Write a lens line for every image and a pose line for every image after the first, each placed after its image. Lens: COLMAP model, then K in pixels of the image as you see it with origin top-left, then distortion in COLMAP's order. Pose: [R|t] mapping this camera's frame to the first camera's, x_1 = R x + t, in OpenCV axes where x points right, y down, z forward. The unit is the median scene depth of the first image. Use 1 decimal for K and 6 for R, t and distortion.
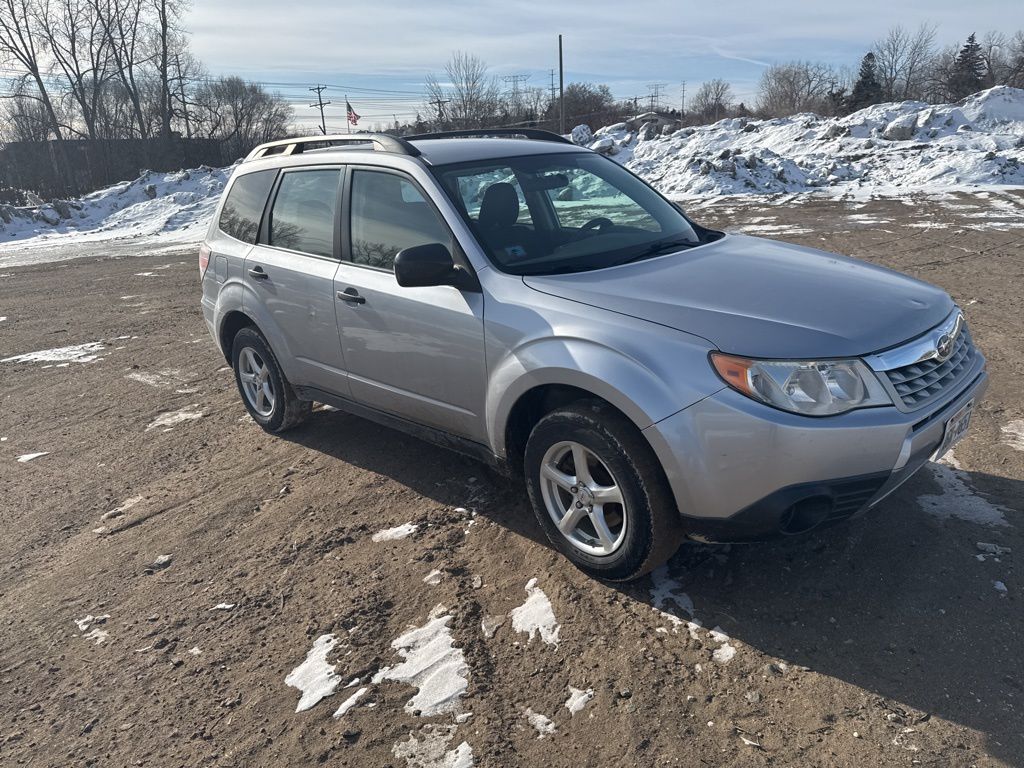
lens RADIAL K [[727.6, 0, 506.1], [0, 727.6, 383.0], [0, 0, 1]] dist [0.035982, -0.039726]
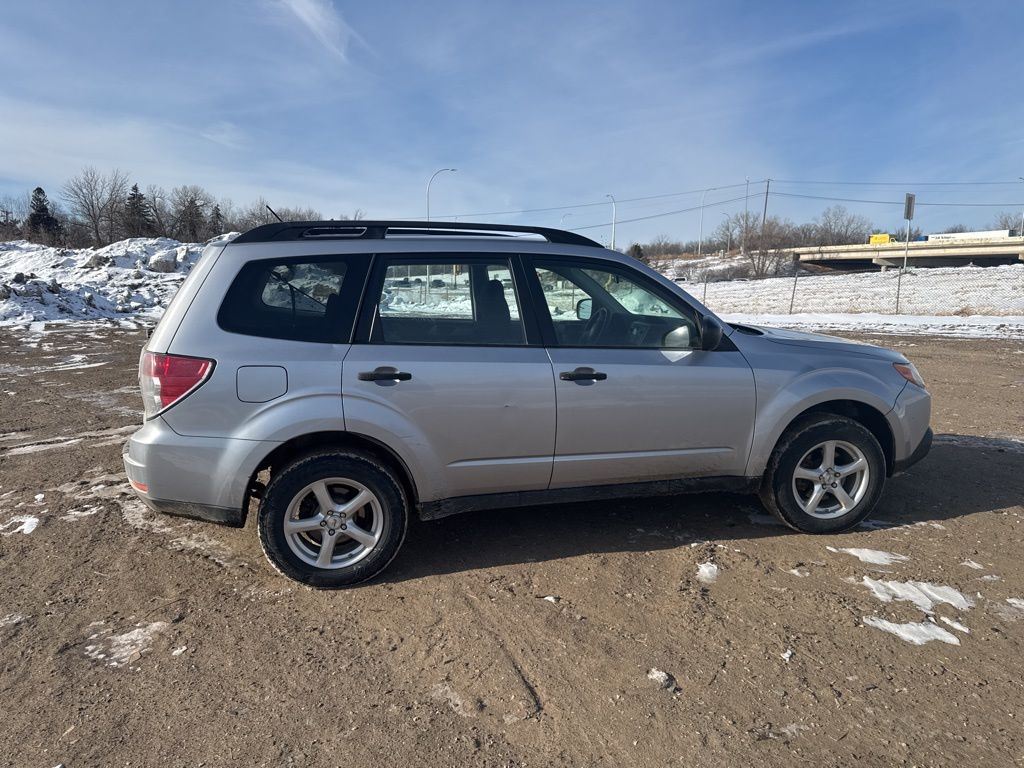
lens RADIAL K [[727.6, 0, 506.1], [0, 727.6, 383.0], [0, 0, 1]] dist [0.035982, -0.039726]
pose [[0.522985, -0.084242, 0.848168, -0.733768], [0.230759, 0.971935, -0.045752, -0.056809], [-0.820510, 0.219650, 0.527747, 0.357780]]
